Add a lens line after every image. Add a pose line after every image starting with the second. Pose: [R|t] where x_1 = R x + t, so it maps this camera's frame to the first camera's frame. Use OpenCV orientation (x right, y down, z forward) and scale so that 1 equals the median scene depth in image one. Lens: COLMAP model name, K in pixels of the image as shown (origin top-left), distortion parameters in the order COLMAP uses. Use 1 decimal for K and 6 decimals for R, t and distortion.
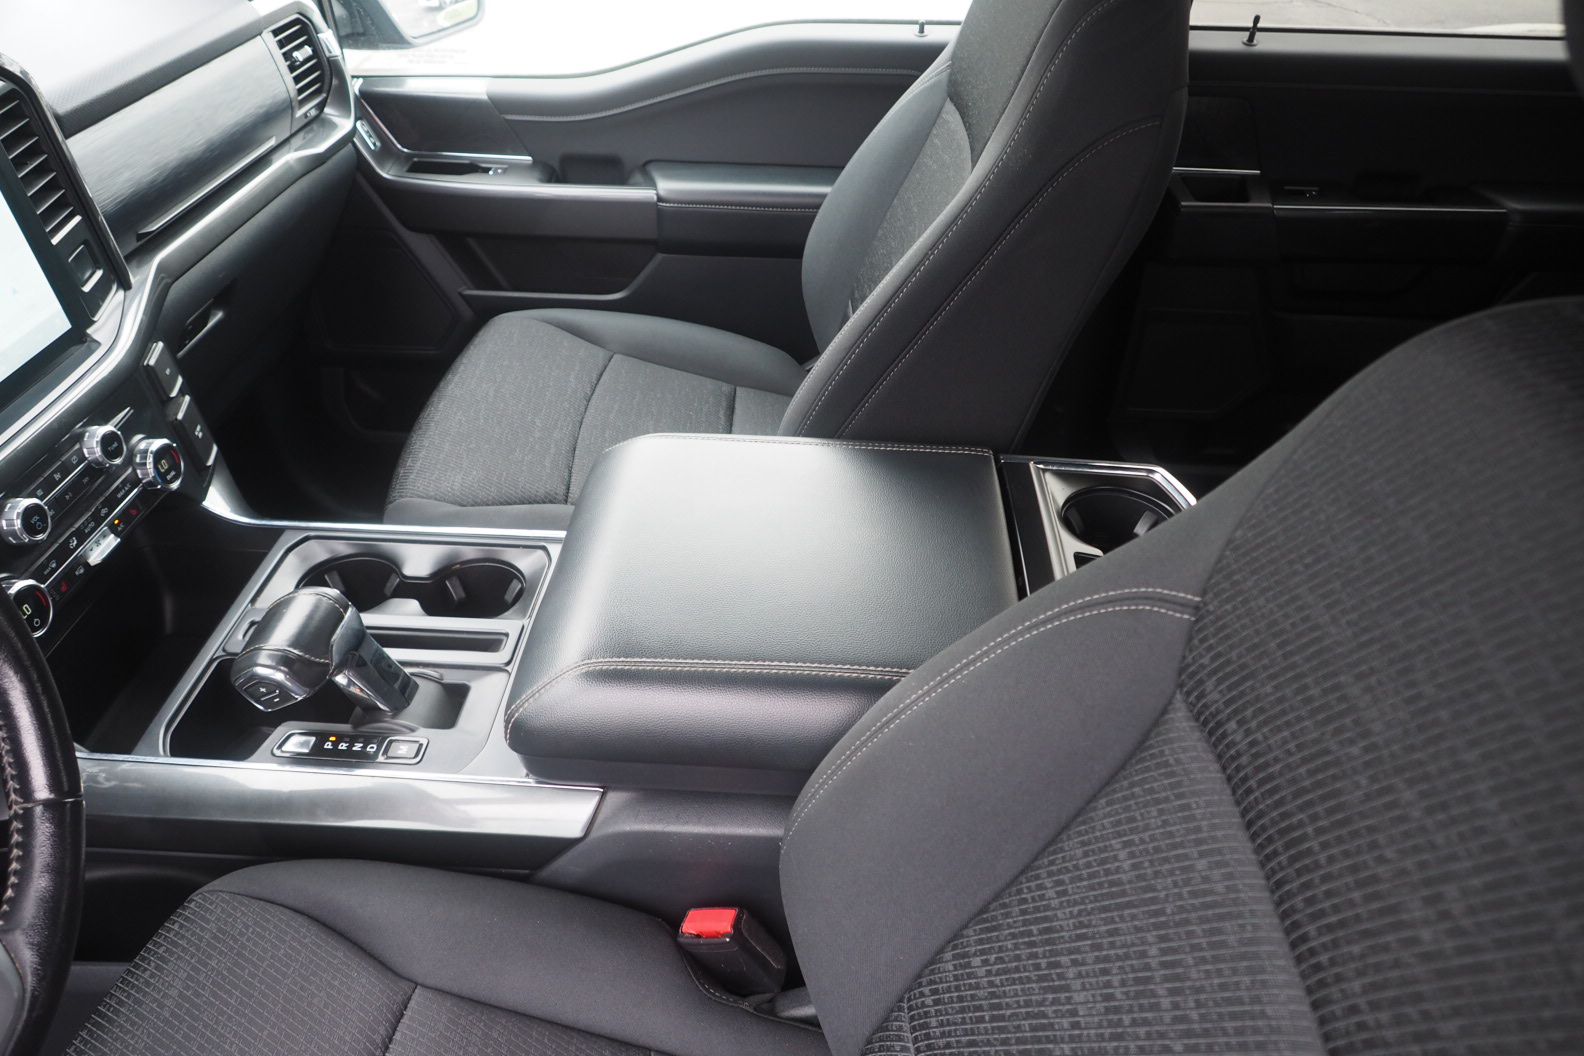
lens RADIAL K [[1117.4, 0, 794.8], [0, 1117.4, 524.3], [0, 0, 1]] dist [-0.027608, 0.001677]
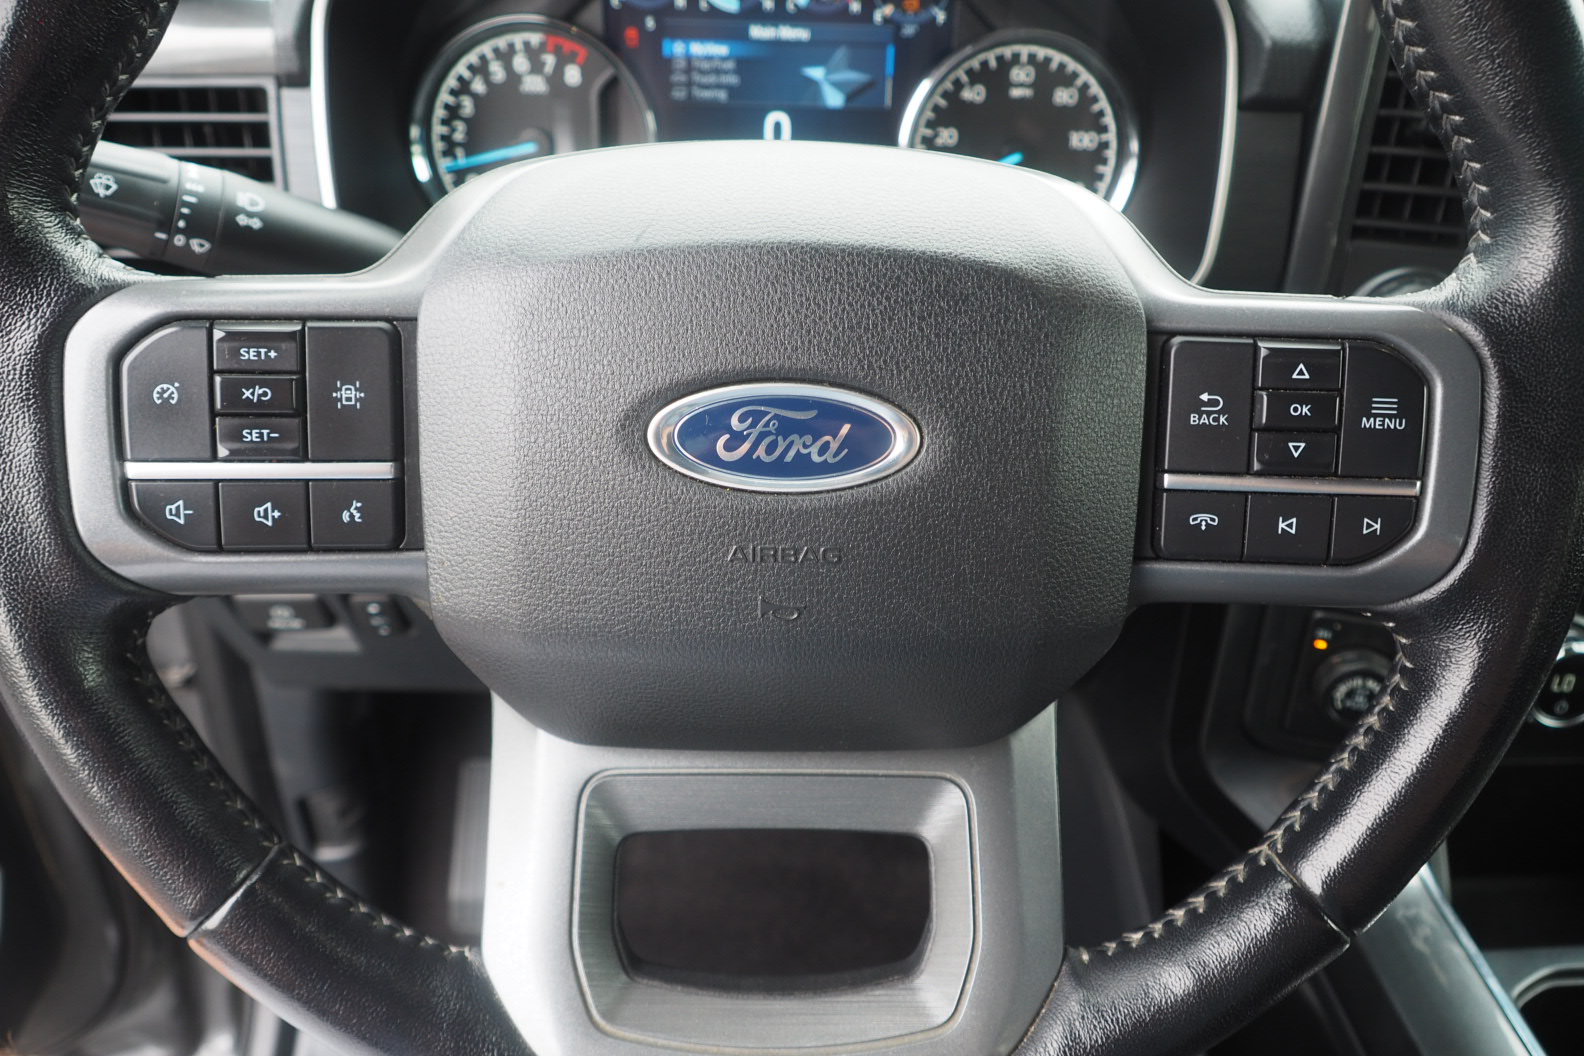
lens RADIAL K [[1116.9, 0, 798.8], [0, 1116.9, 520.3], [0, 0, 1]] dist [-0.047121, -0.000124]
pose [[0.082698, 0.499802, -0.862183, -0.206799], [-0.612106, 0.708198, 0.351827, 0.052885], [0.786440, 0.498651, 0.364498, 0.325288]]
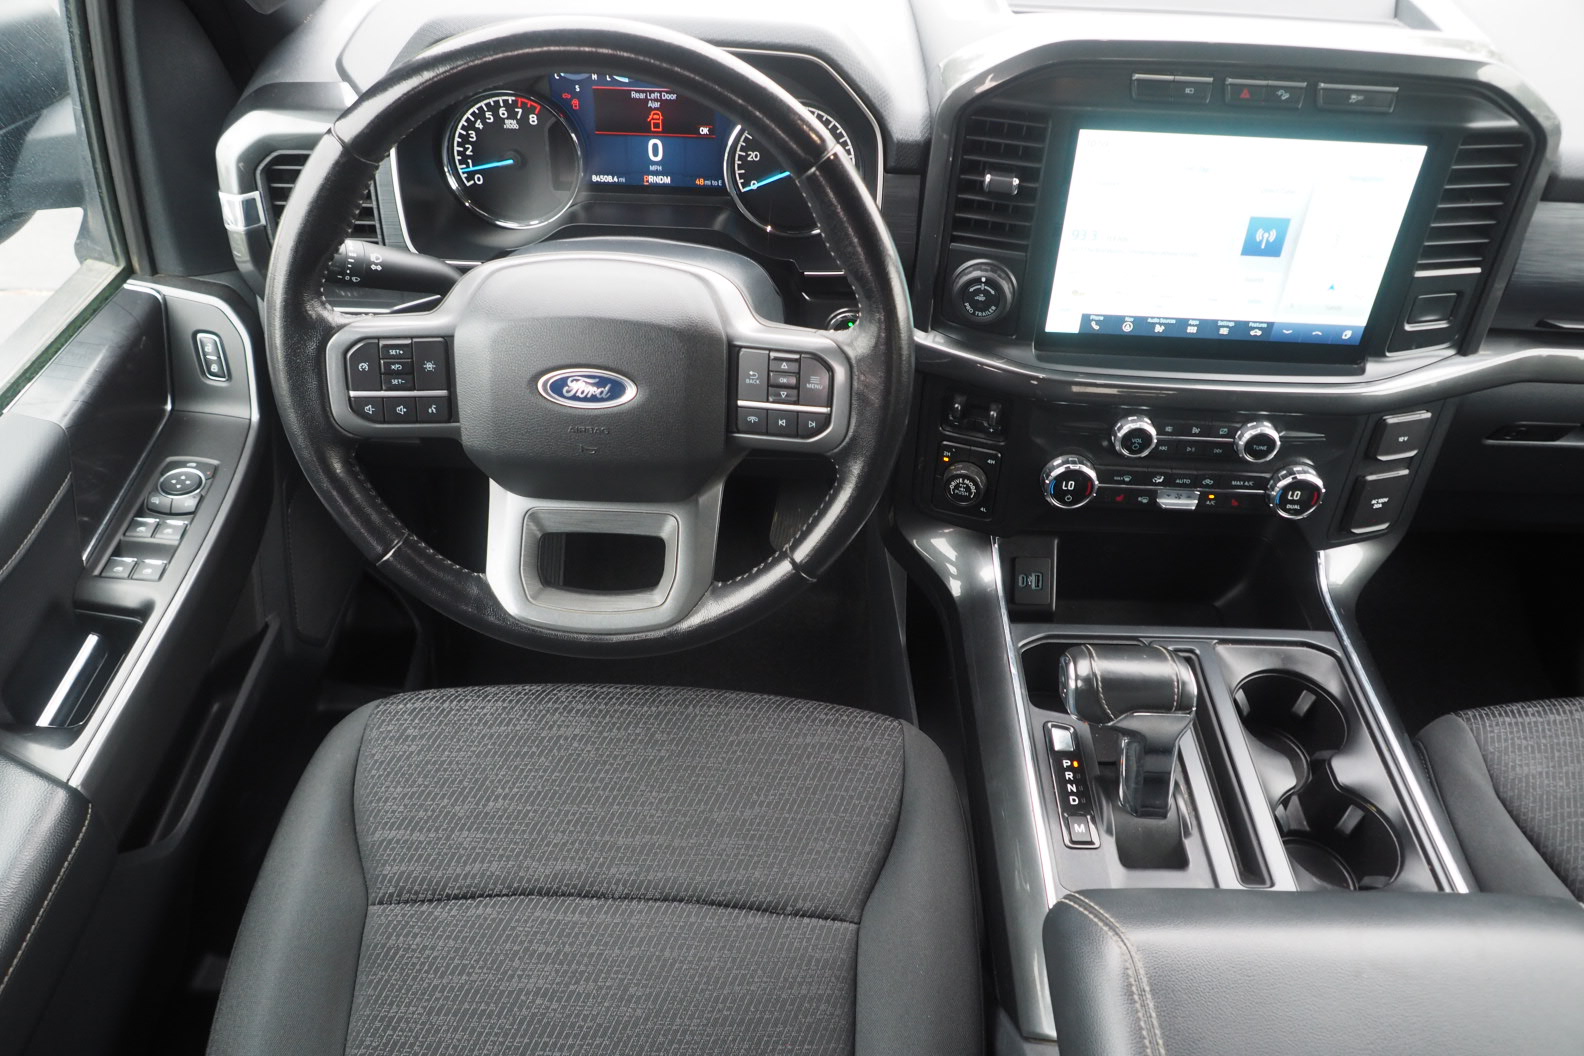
lens RADIAL K [[1117.4, 0, 794.8], [0, 1117.4, 524.3], [0, 0, 1]] dist [-0.027608, 0.001677]
pose [[0.041725, 0.664919, -0.745749, 0.168781], [-0.615607, 0.604998, 0.504980, -0.267915], [0.786948, 0.438019, 0.434572, 0.236529]]
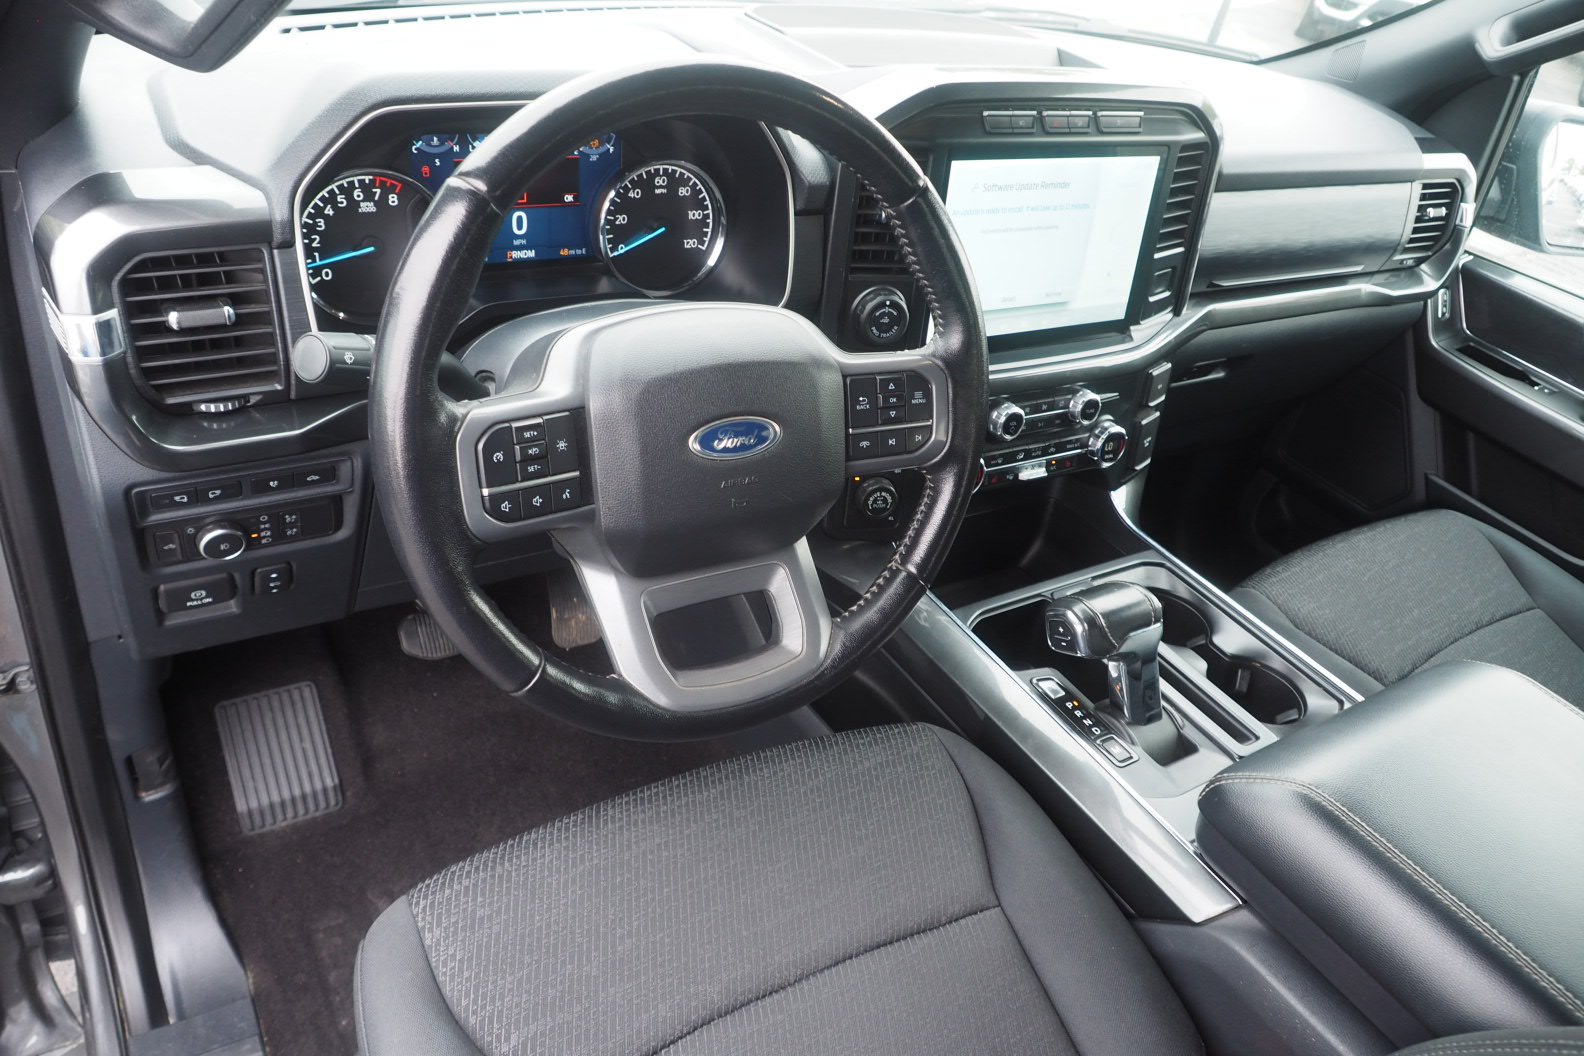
lens RADIAL K [[1117.8, 0, 799.9], [0, 1117.8, 518.0], [0, 0, 1]] dist [-0.029296, -0.002255]
pose [[0.569143, 0.518912, -0.637814, 0.050350], [-0.595825, 0.794839, 0.114989, 0.070640], [0.566629, 0.314581, 0.761558, -0.086215]]
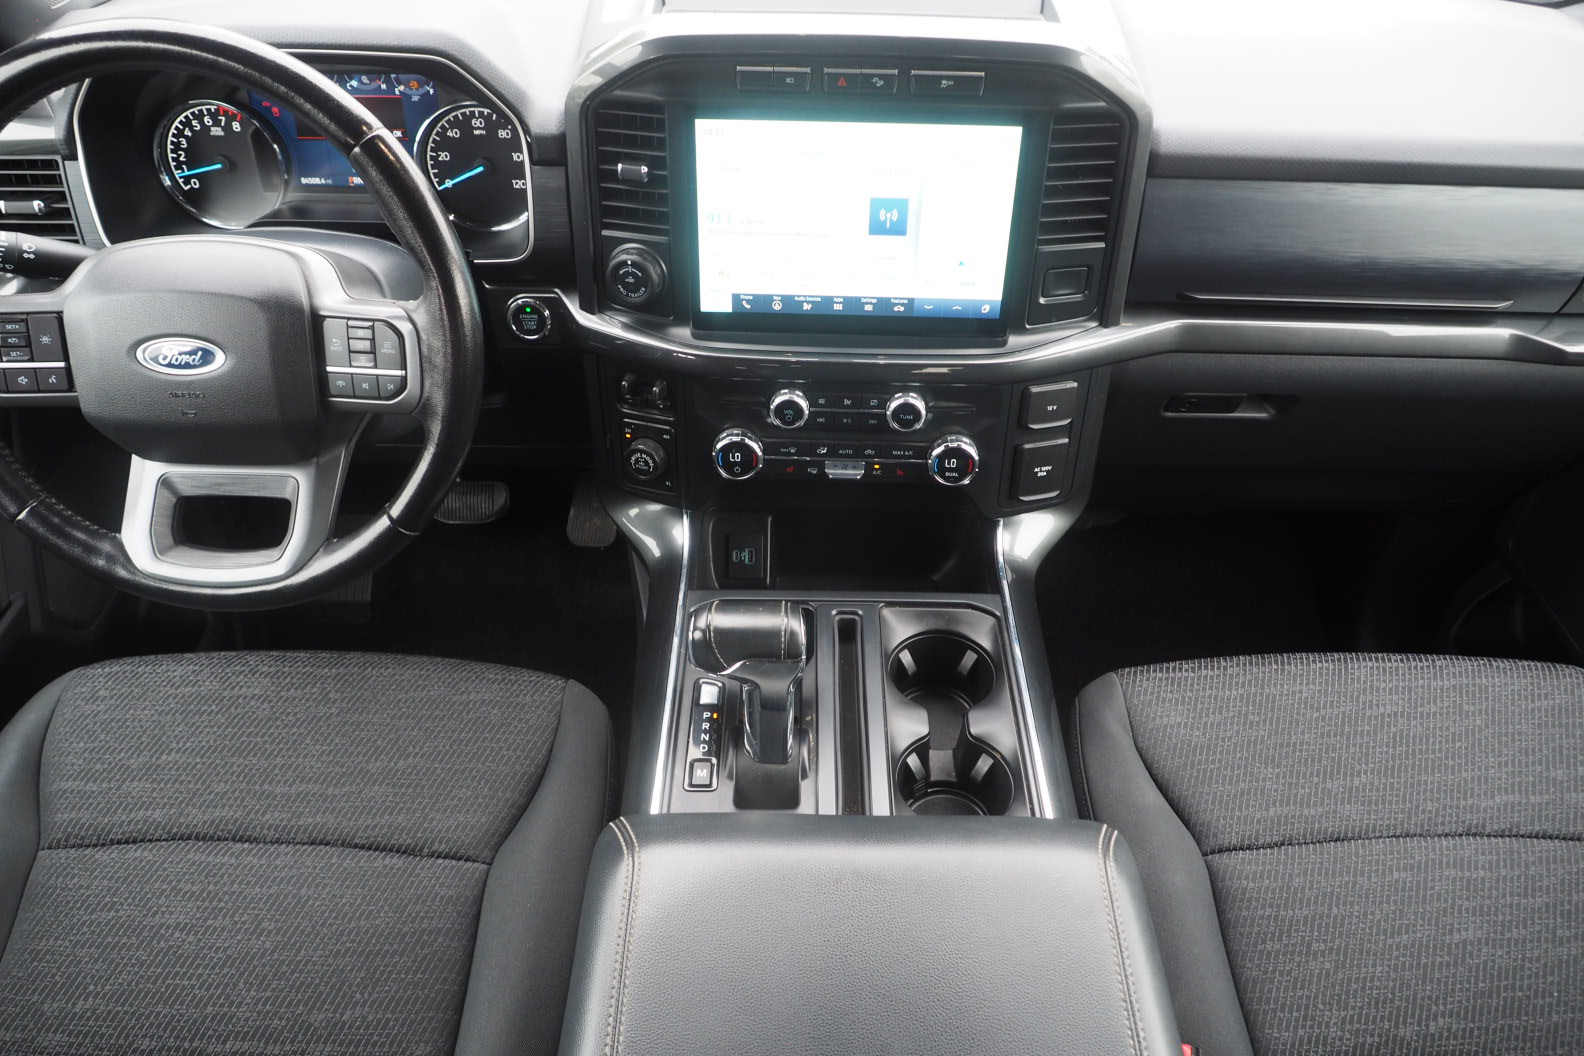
lens RADIAL K [[1117.4, 0, 794.8], [0, 1117.4, 524.3], [0, 0, 1]] dist [-0.027608, 0.001677]
pose [[0.043744, 0.640955, -0.766331, 0.265333], [-0.602646, 0.628720, 0.491456, -0.450956], [0.796809, 0.440328, 0.413772, 0.485943]]
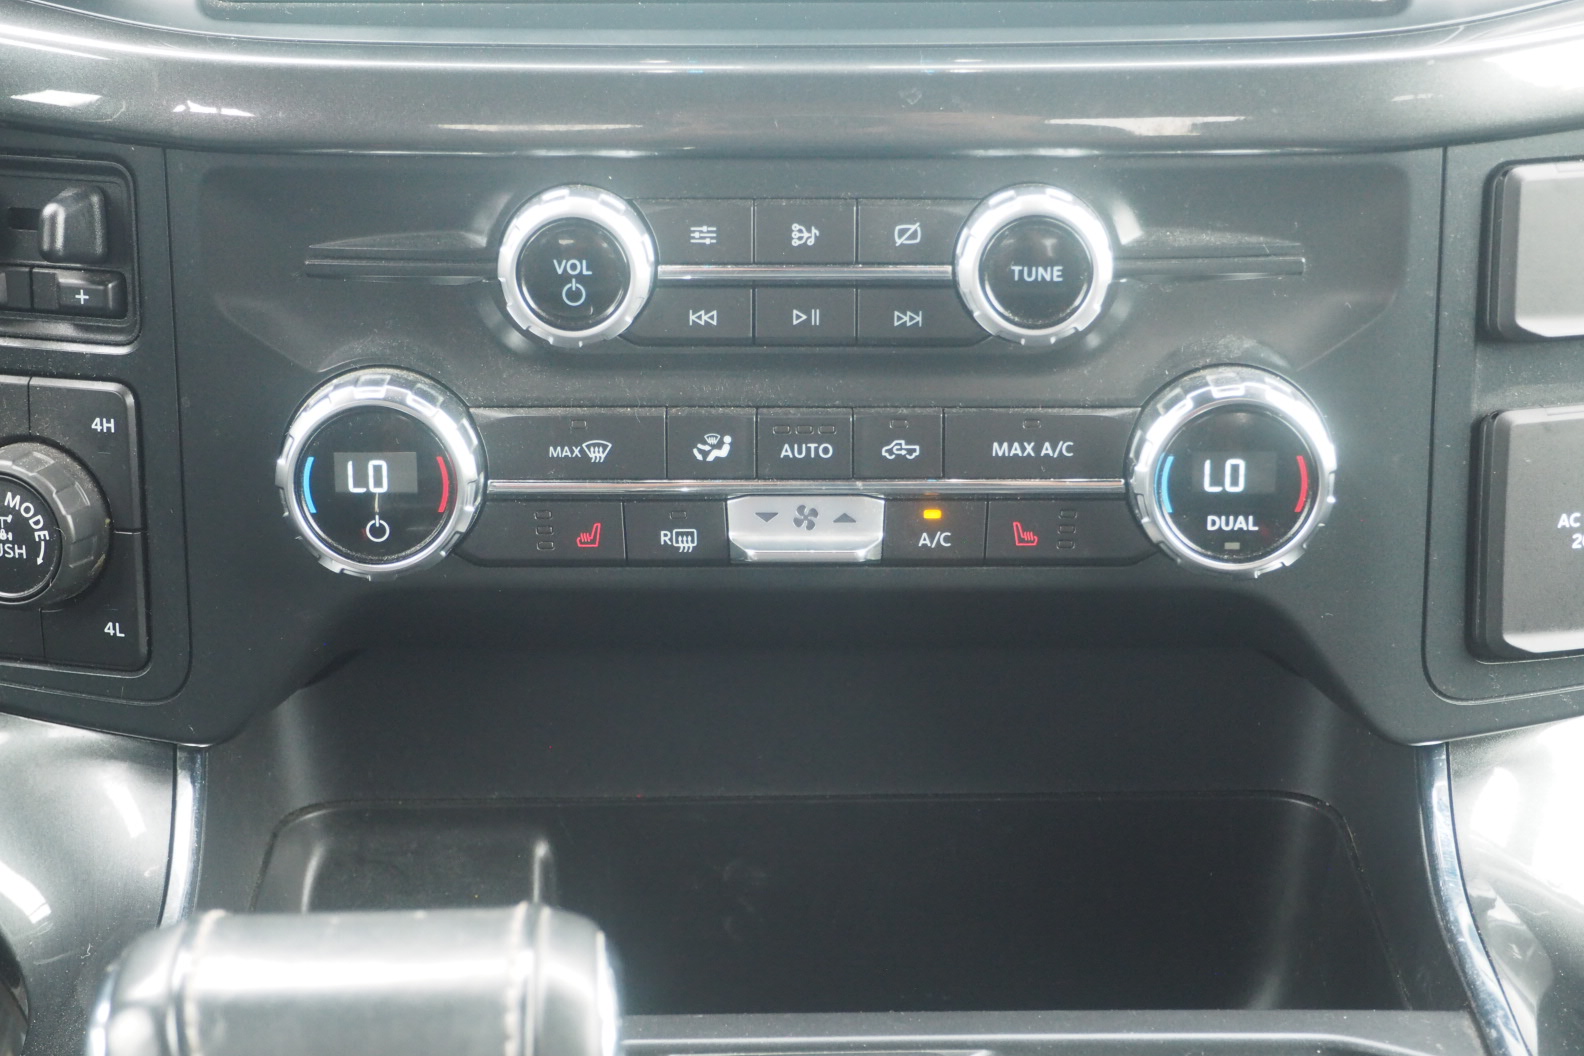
lens RADIAL K [[3214.1, 0, 792.0], [0, 3214.1, 528.0], [0, 0, 1]] dist [-0.012210, 0.276109]
pose [[0.061430, 0.370998, -0.926600, 0.131165], [-0.586761, 0.764418, 0.267163, -0.189410], [0.807427, 0.527281, 0.264646, 0.738235]]
